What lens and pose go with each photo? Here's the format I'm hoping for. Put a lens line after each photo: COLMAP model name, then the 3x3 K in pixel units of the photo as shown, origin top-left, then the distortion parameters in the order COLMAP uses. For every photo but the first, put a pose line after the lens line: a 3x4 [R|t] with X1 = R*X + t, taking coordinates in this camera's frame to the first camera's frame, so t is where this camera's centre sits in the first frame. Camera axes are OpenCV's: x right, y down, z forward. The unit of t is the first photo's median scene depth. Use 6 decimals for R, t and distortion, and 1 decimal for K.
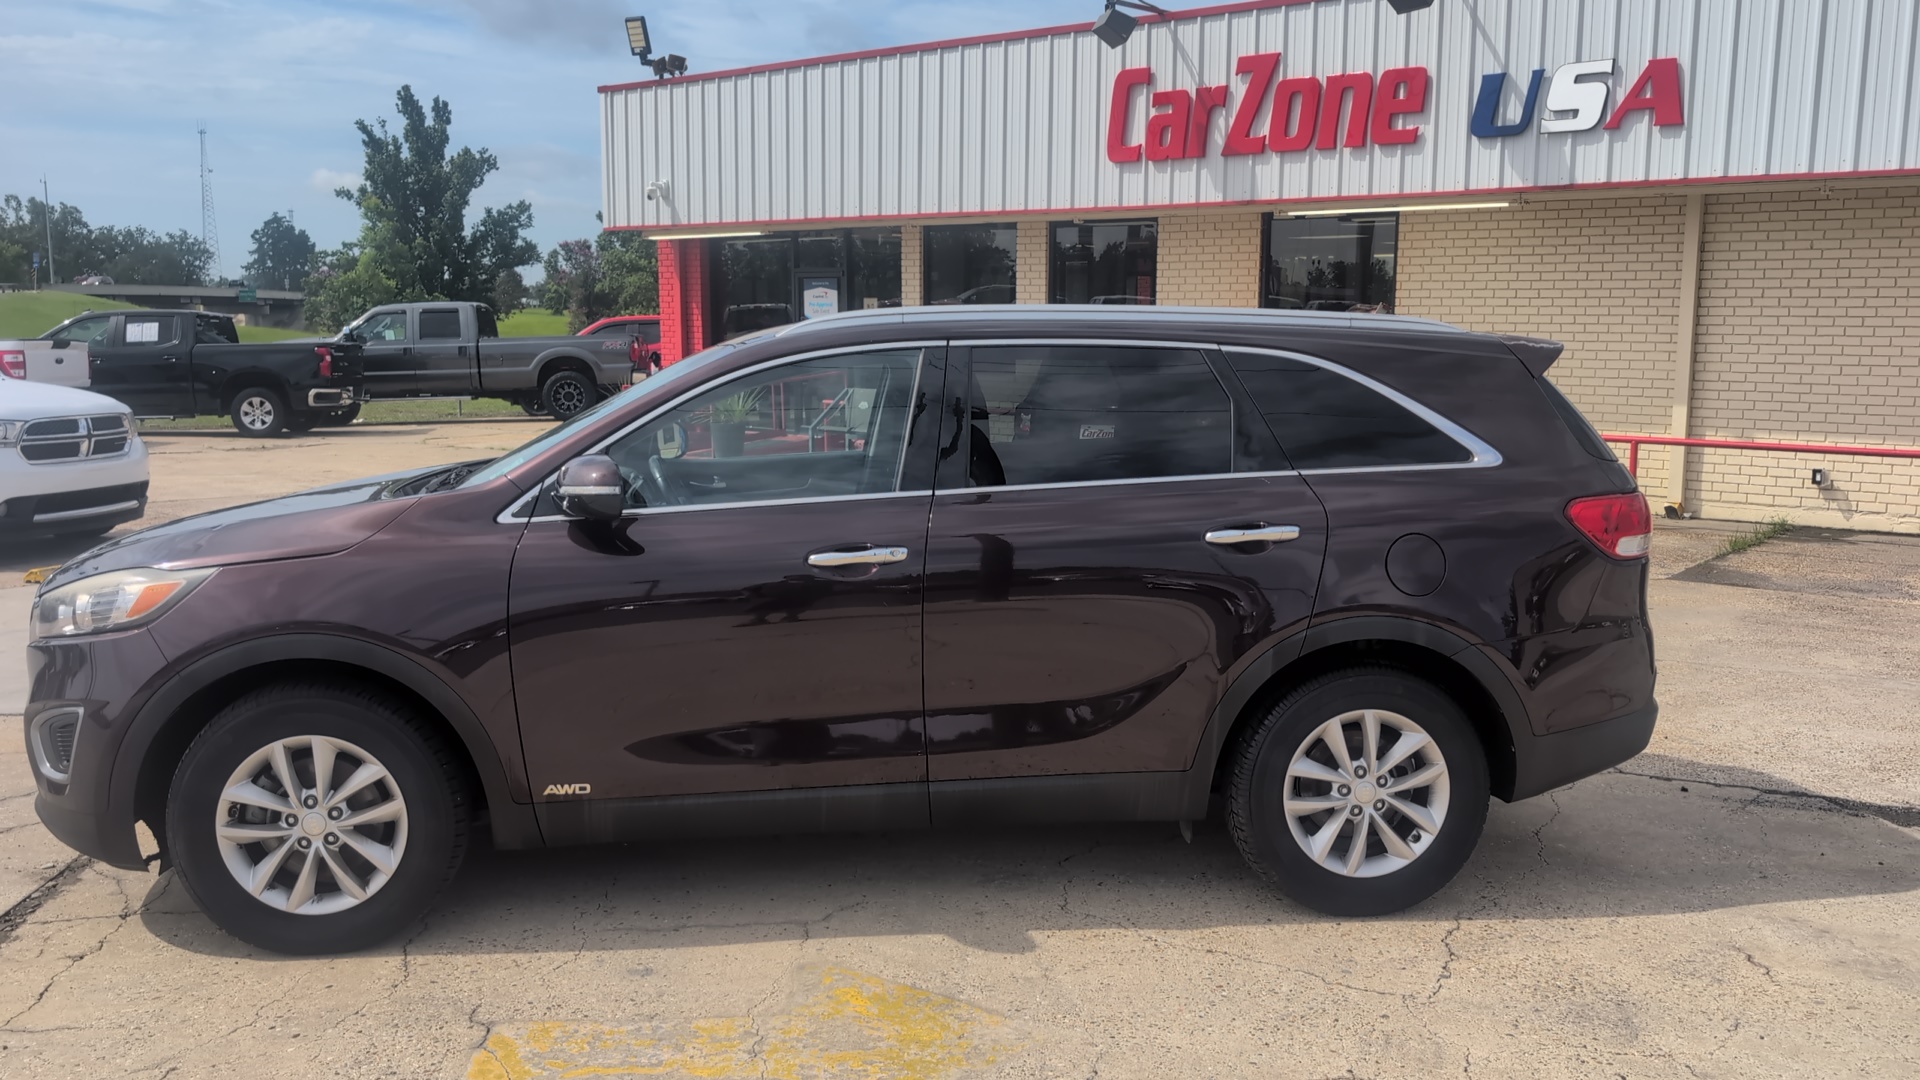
lens RADIAL K [[1608.1, 0, 978.0], [0, 1608.1, 548.4], [0, 0, 1]] dist [0.042634, -0.073919]
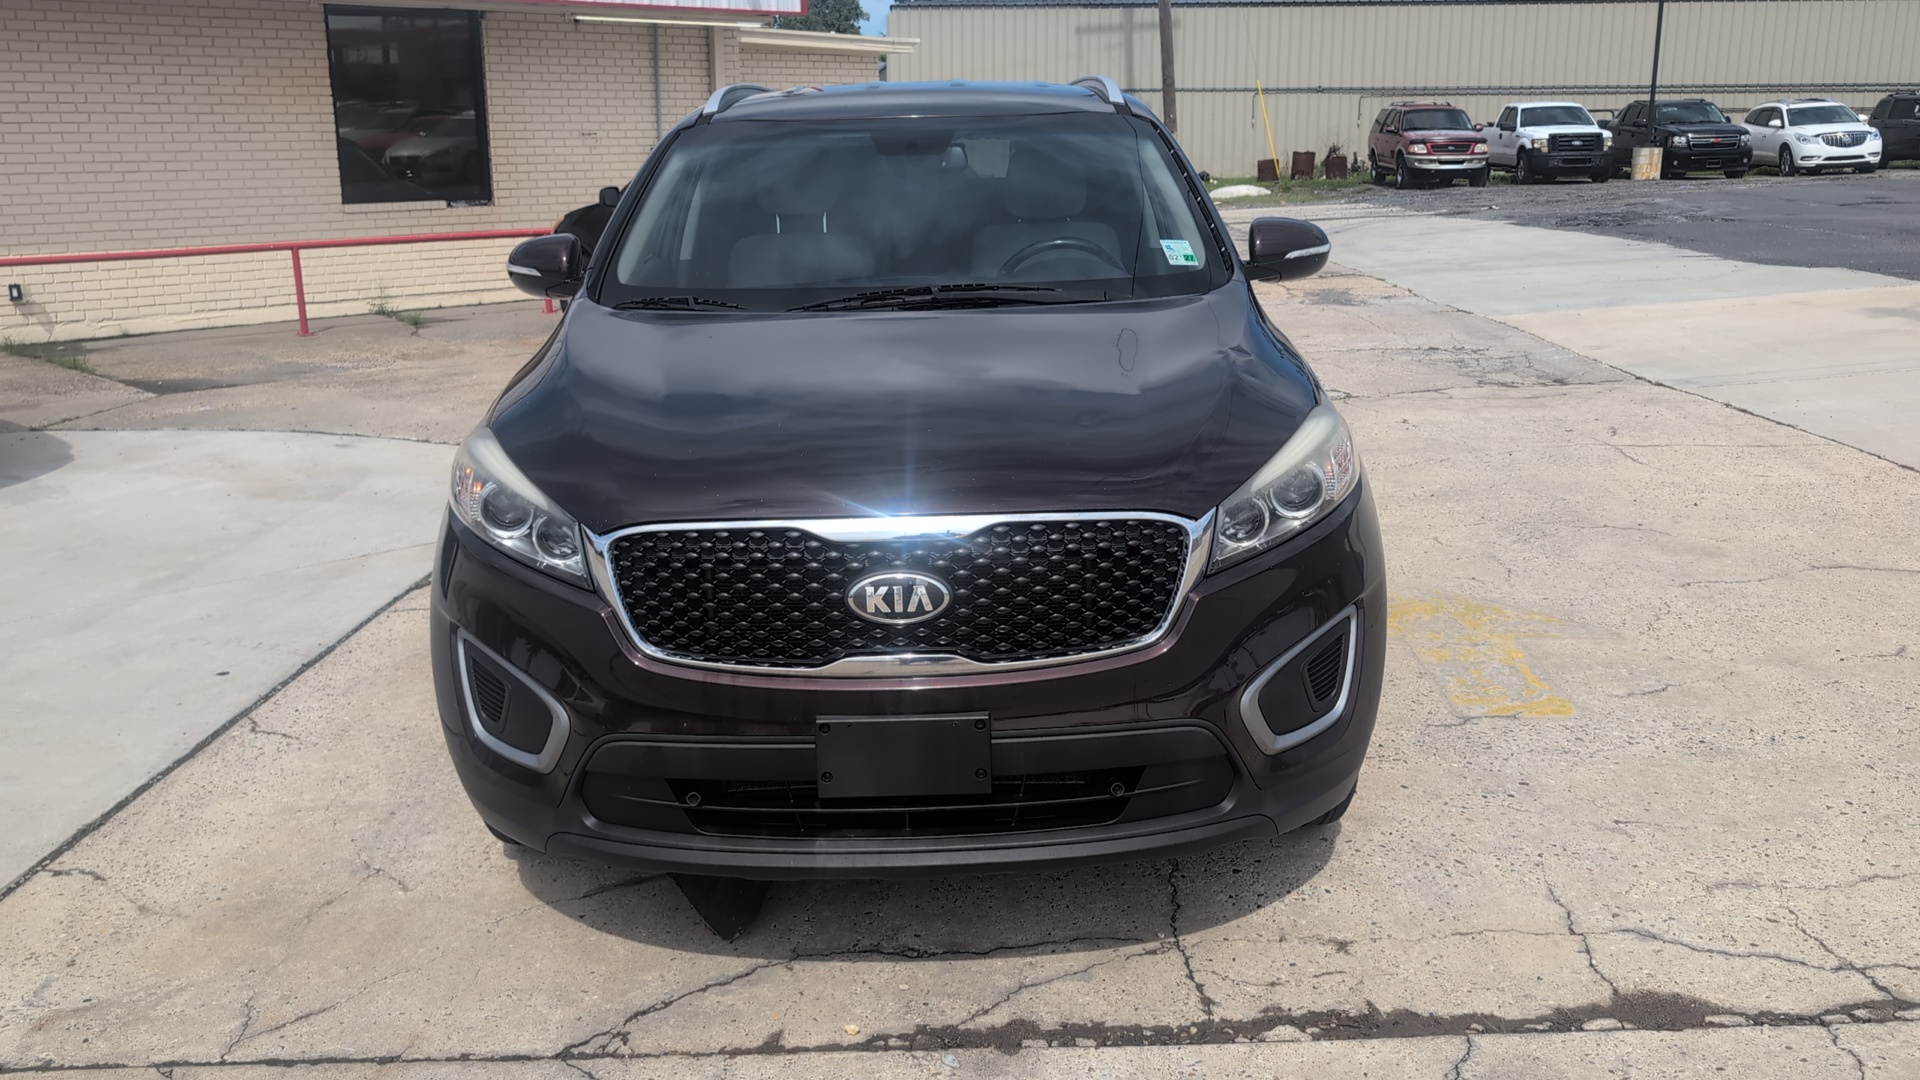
lens RADIAL K [[1608.1, 0, 969.2], [0, 1608.1, 538.9], [0, 0, 1]] dist [0.042634, -0.073919]
pose [[0.110596, -0.250068, 0.961891, -0.383821], [0.154788, 0.960352, 0.231871, -0.038716], [-0.981738, 0.123245, 0.144919, 0.319758]]
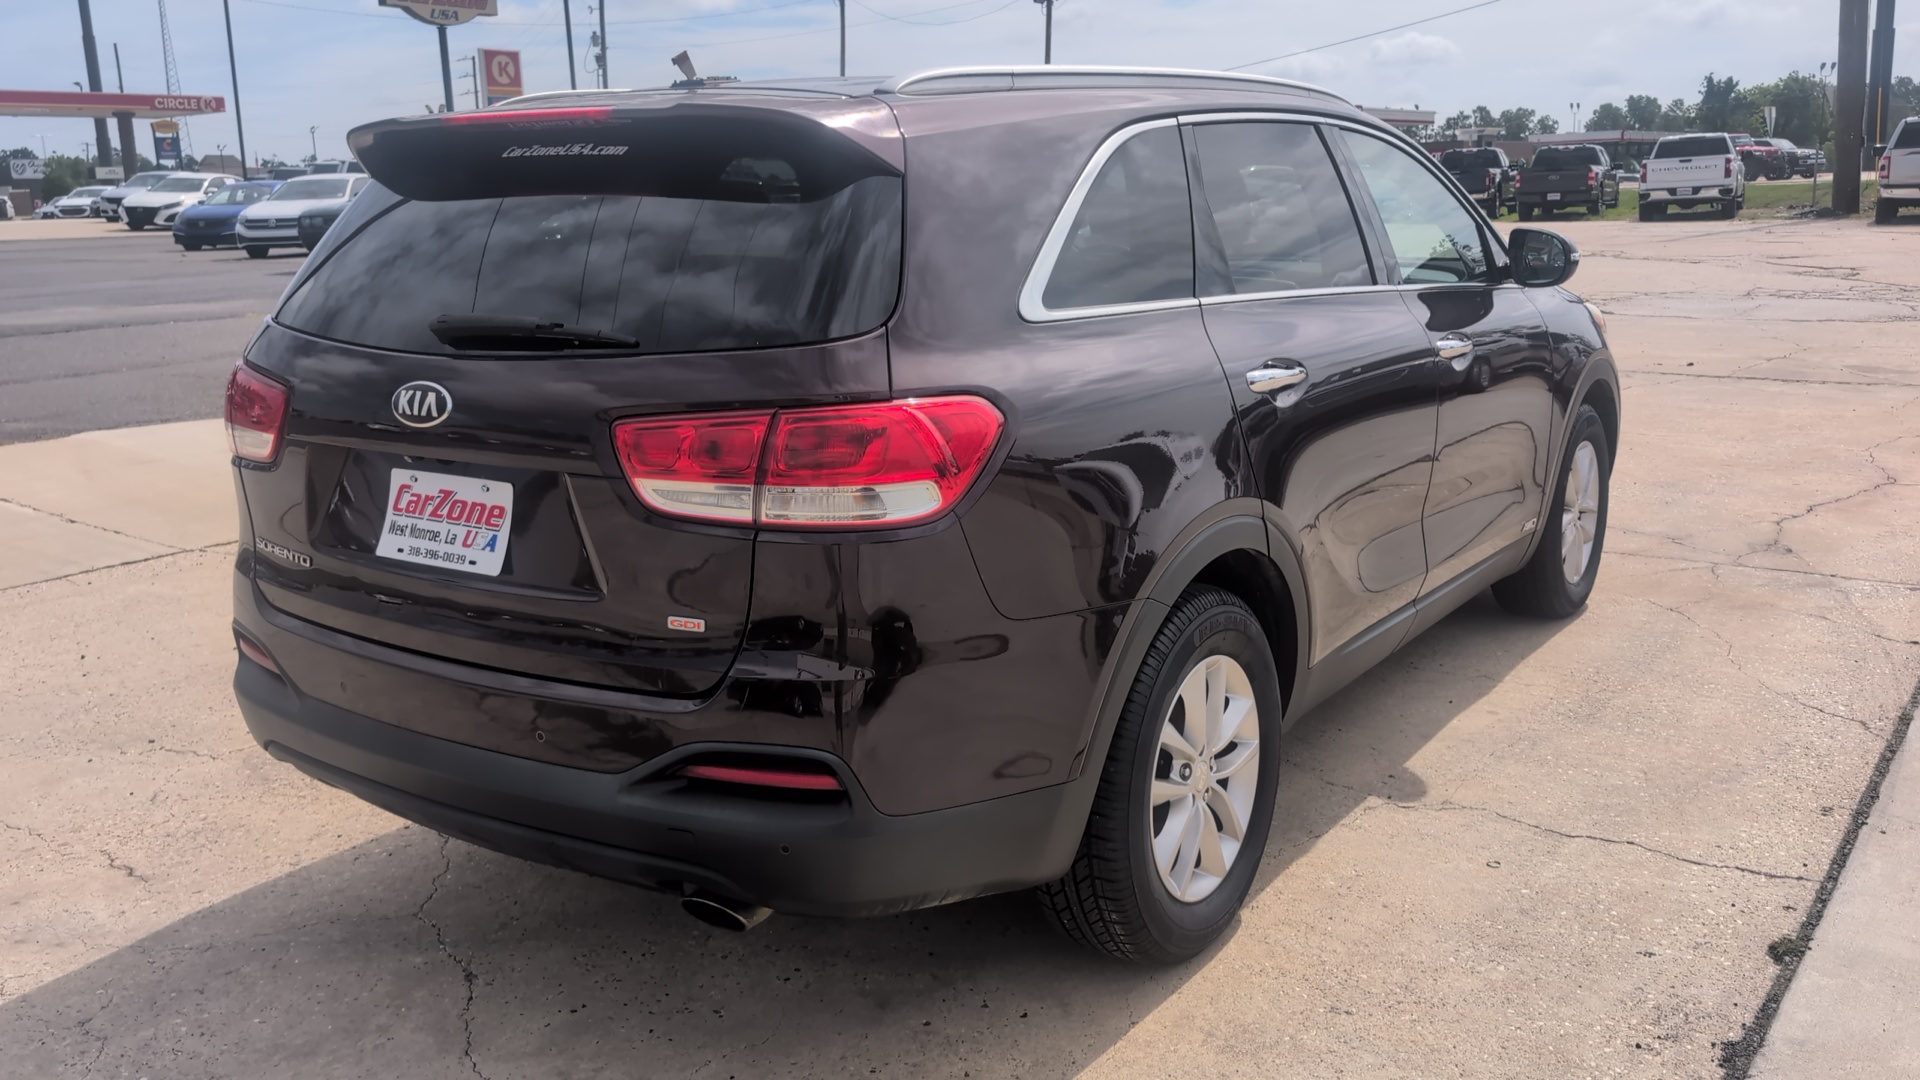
lens RADIAL K [[1608.1, 0, 967.9], [0, 1608.1, 546.8], [0, 0, 1]] dist [0.042634, -0.073919]
pose [[-0.653523, 0.178351, -0.735594, 0.244988], [-0.082226, 0.949362, 0.303233, -0.064025], [0.752427, 0.258655, -0.605765, 0.563260]]
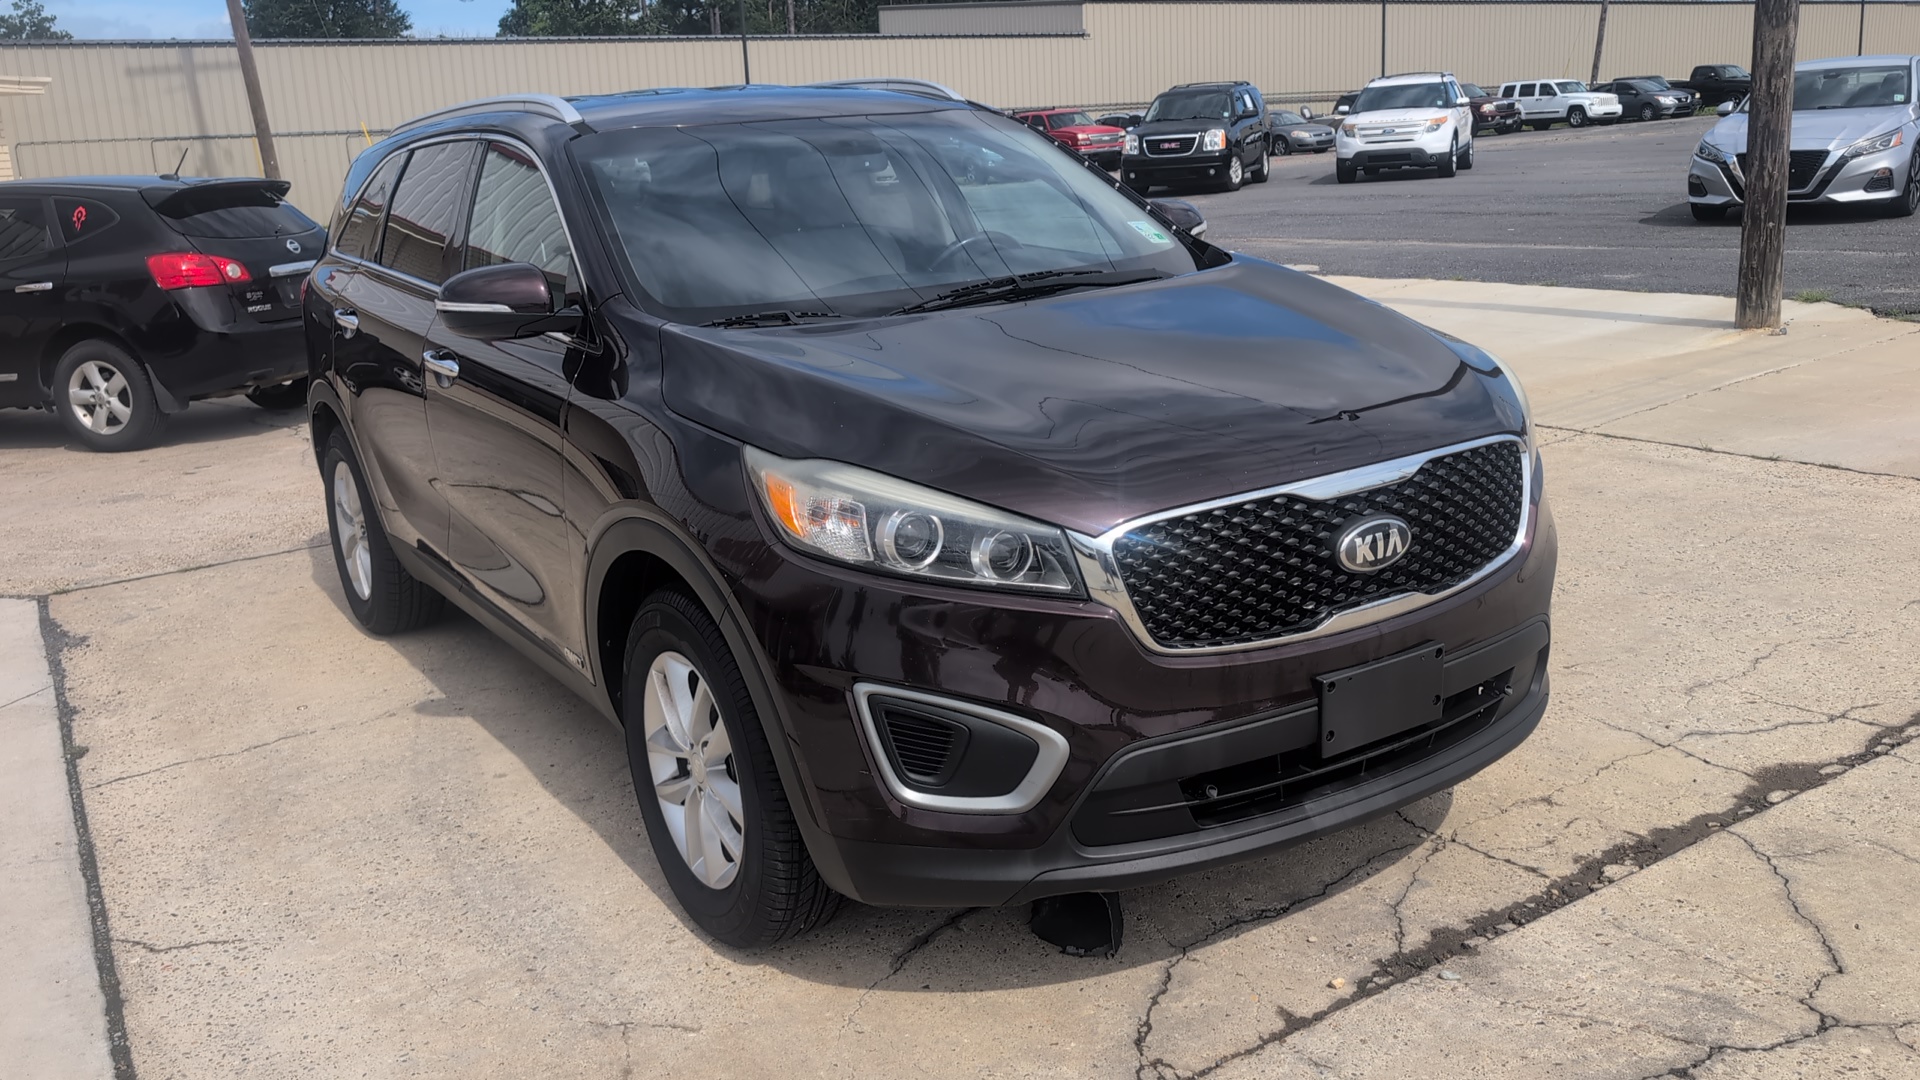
lens RADIAL K [[1608.1, 0, 967.0], [0, 1608.1, 539.0], [0, 0, 1]] dist [0.042634, -0.073919]
pose [[-0.441973, -0.197700, 0.874971, -0.352675], [0.179206, 0.936288, 0.302077, -0.058831], [-0.878945, 0.290310, -0.378385, 0.478687]]
